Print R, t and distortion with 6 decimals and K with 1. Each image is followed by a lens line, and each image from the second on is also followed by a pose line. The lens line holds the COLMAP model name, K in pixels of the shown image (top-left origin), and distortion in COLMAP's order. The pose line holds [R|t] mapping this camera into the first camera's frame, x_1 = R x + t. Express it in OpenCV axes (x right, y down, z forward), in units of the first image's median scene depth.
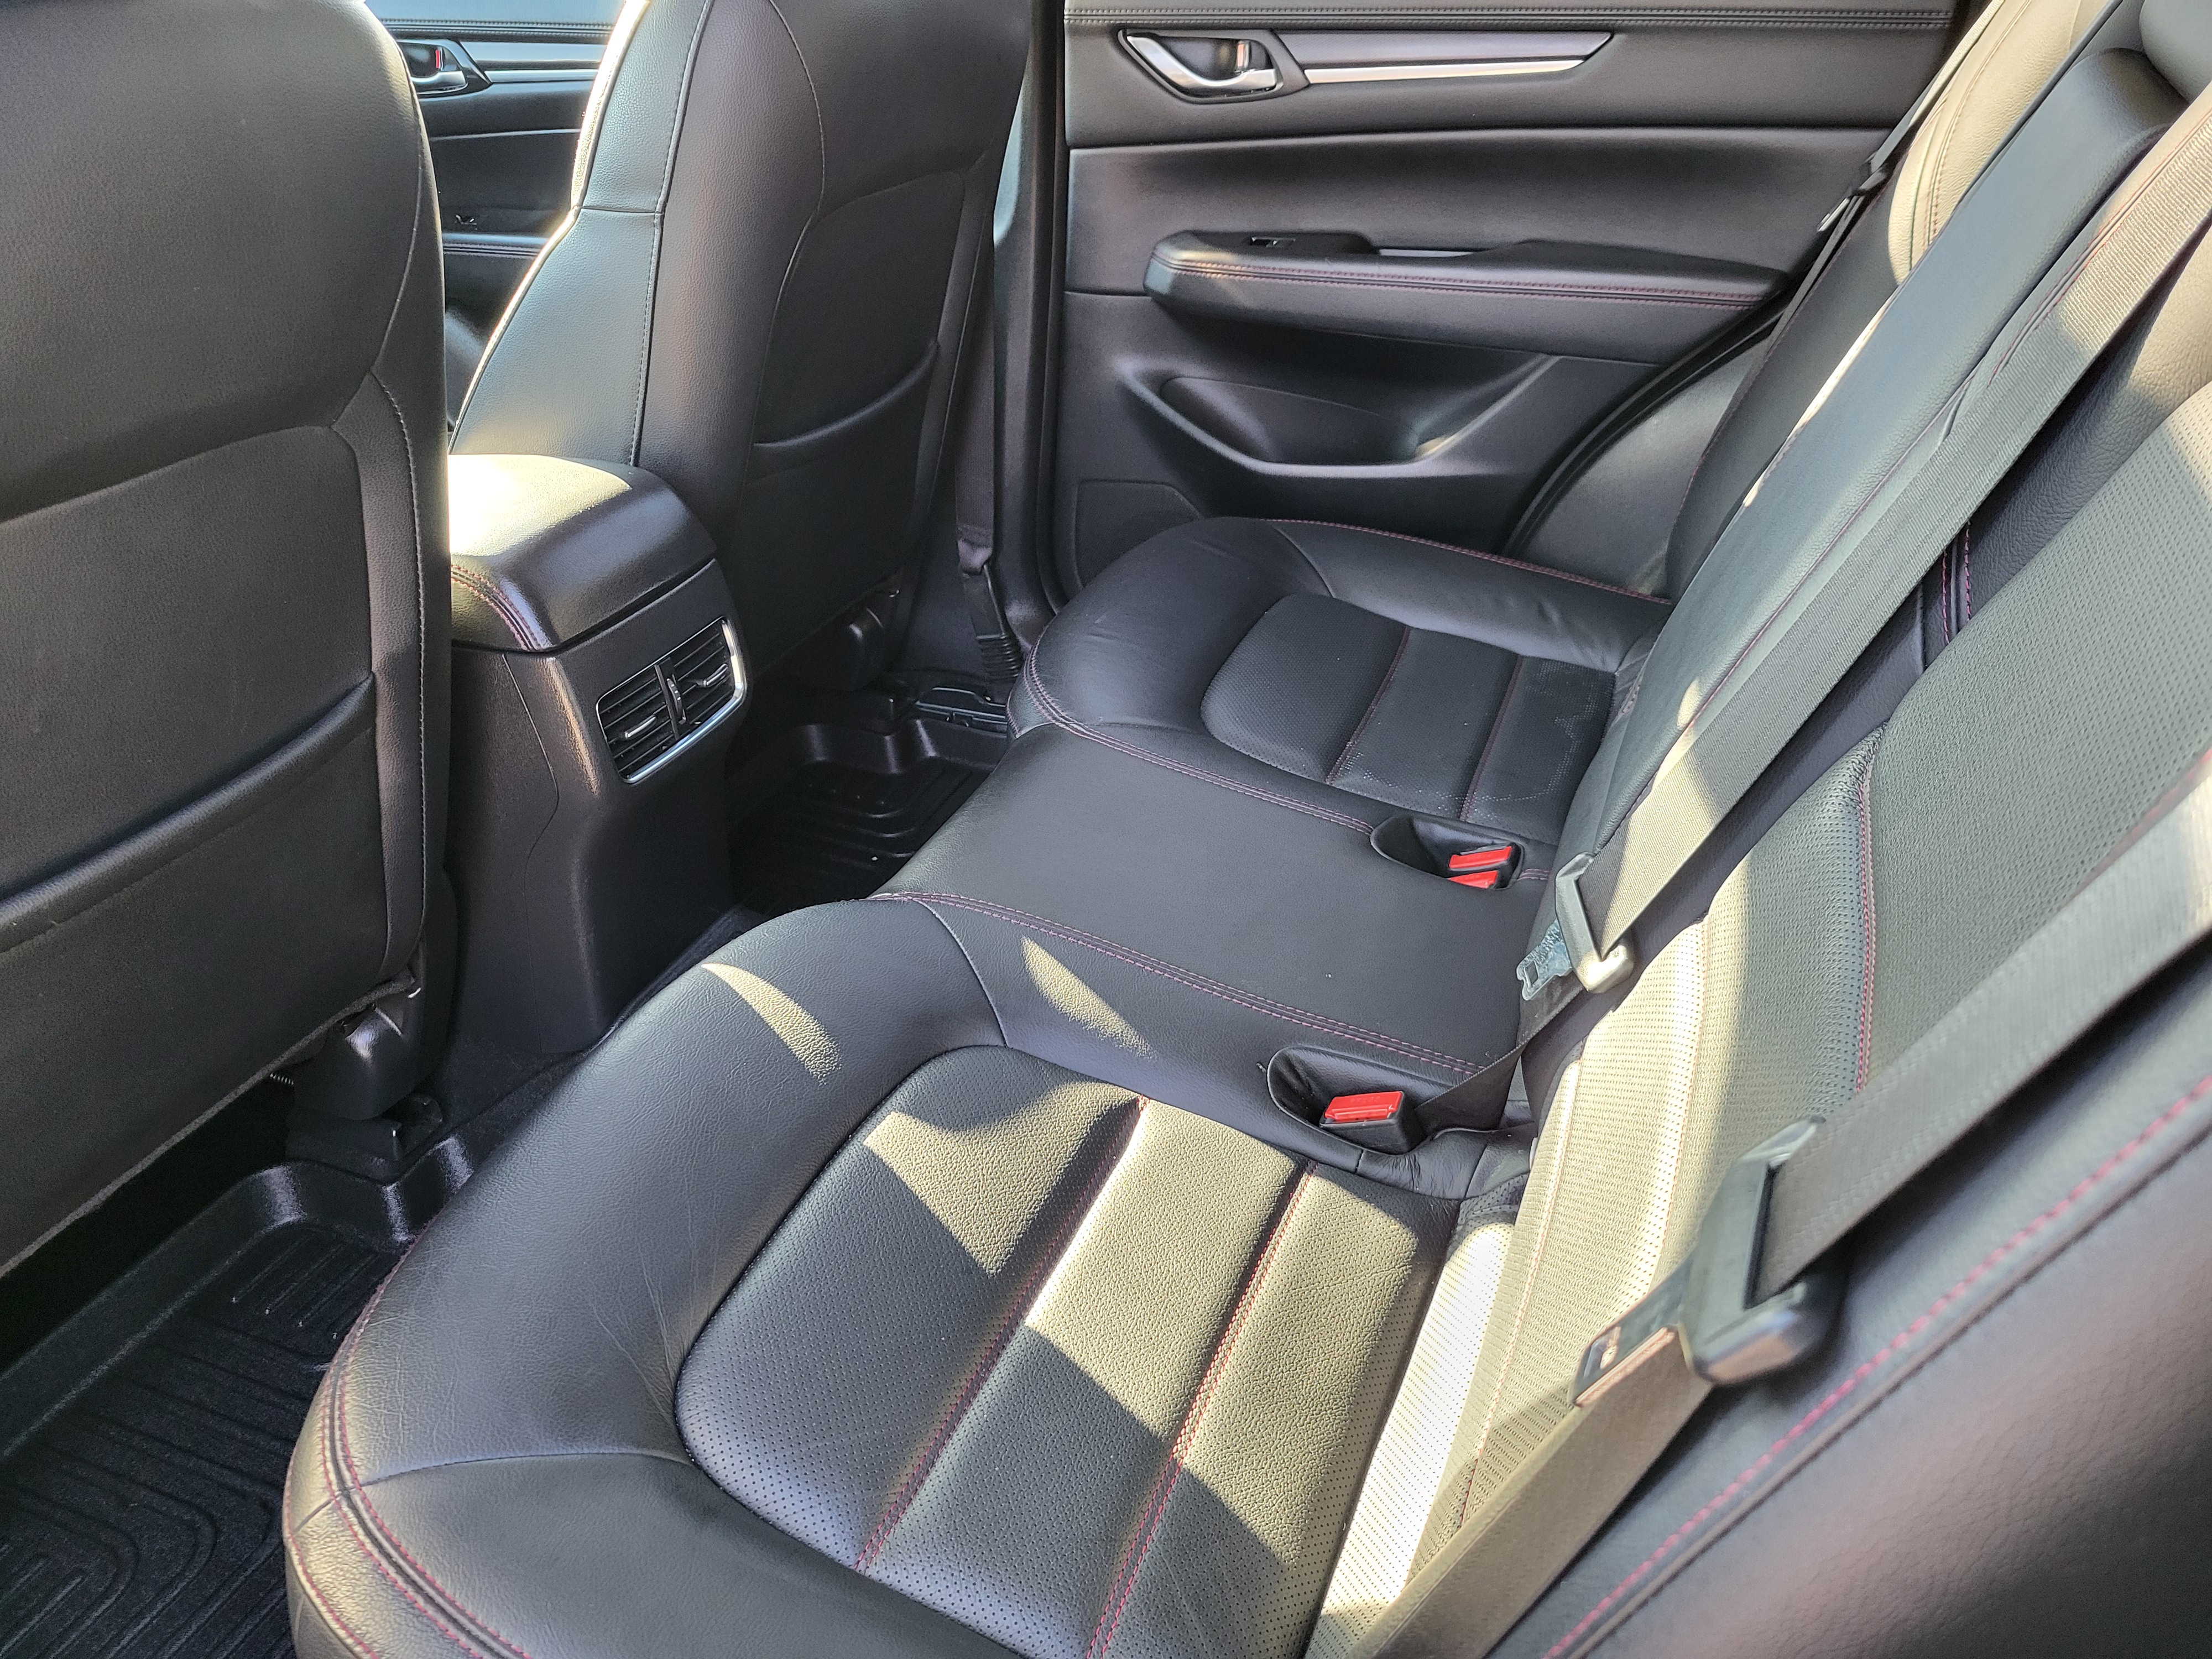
lens RADIAL K [[1650.9, 0, 1106.0], [0, 1650.9, 829.5], [0, 0, 1]] dist [0.028280, 0.005708]
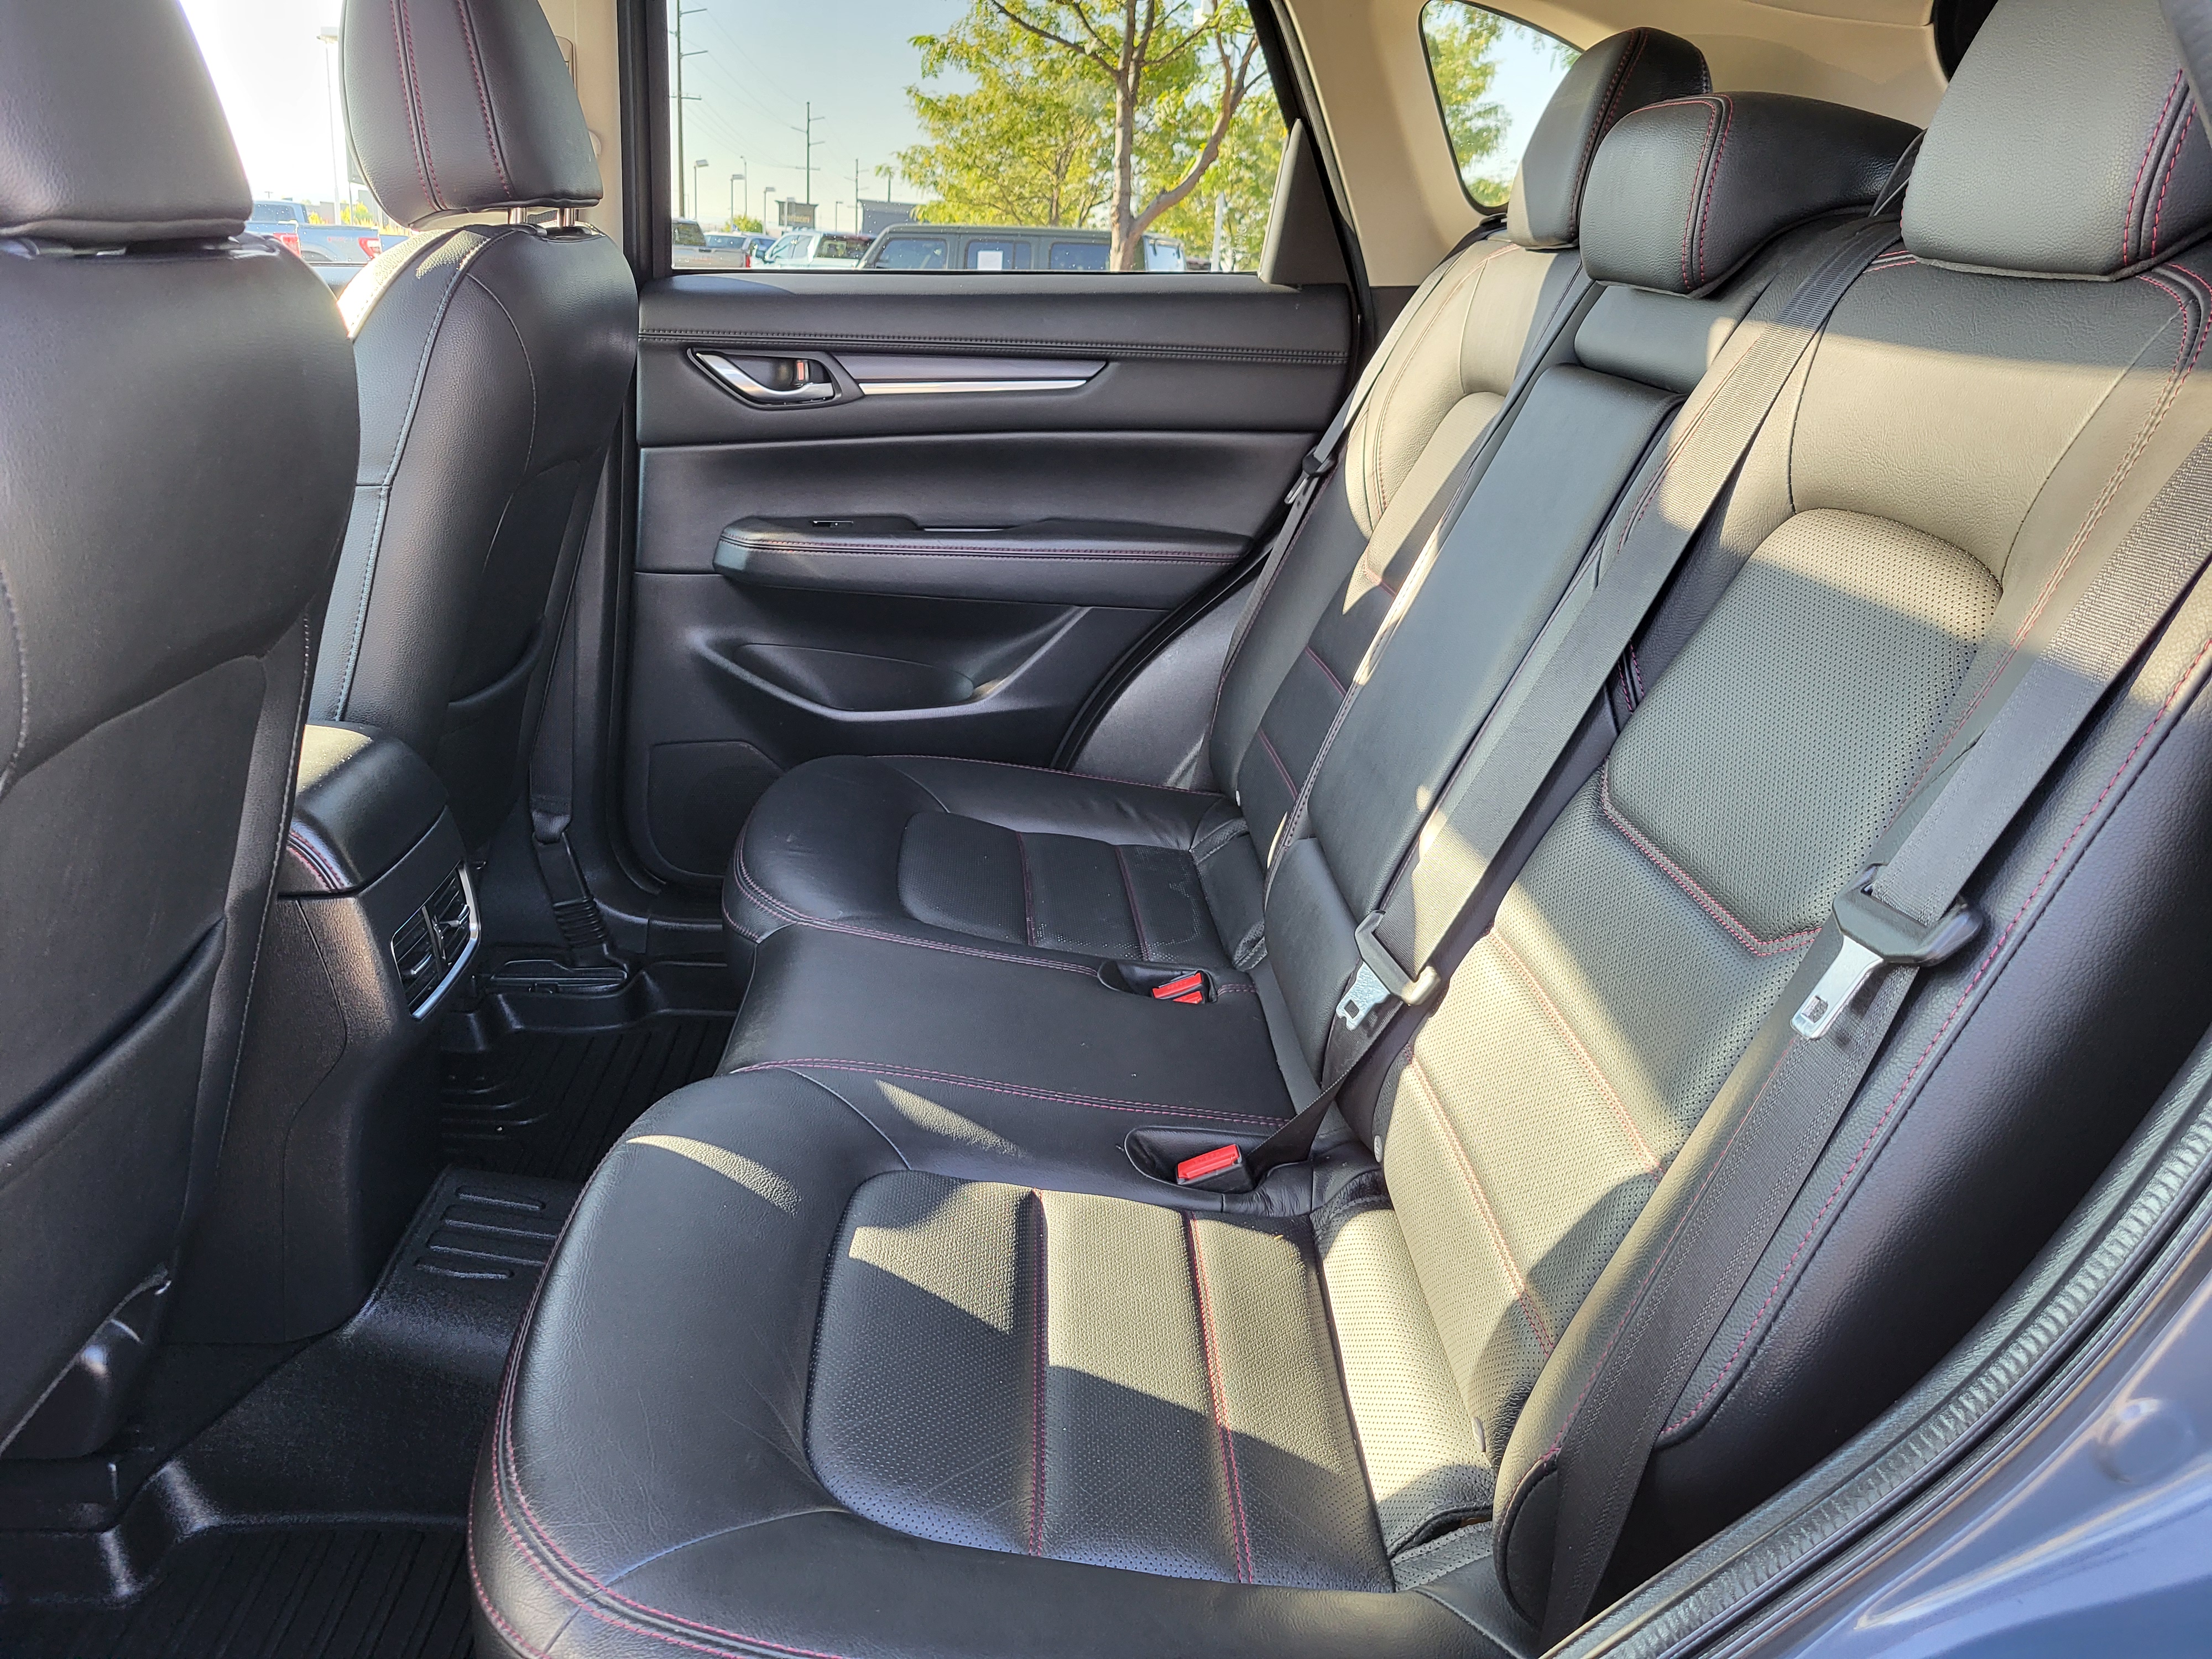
lens RADIAL K [[1650.9, 0, 1106.0], [0, 1650.9, 829.5], [0, 0, 1]] dist [0.028280, 0.005708]
pose [[0.907361, -0.091277, 0.410321, -0.248741], [0.165544, 0.974849, -0.149216, 0.062573], [-0.386381, 0.203319, 0.899650, -0.071694]]
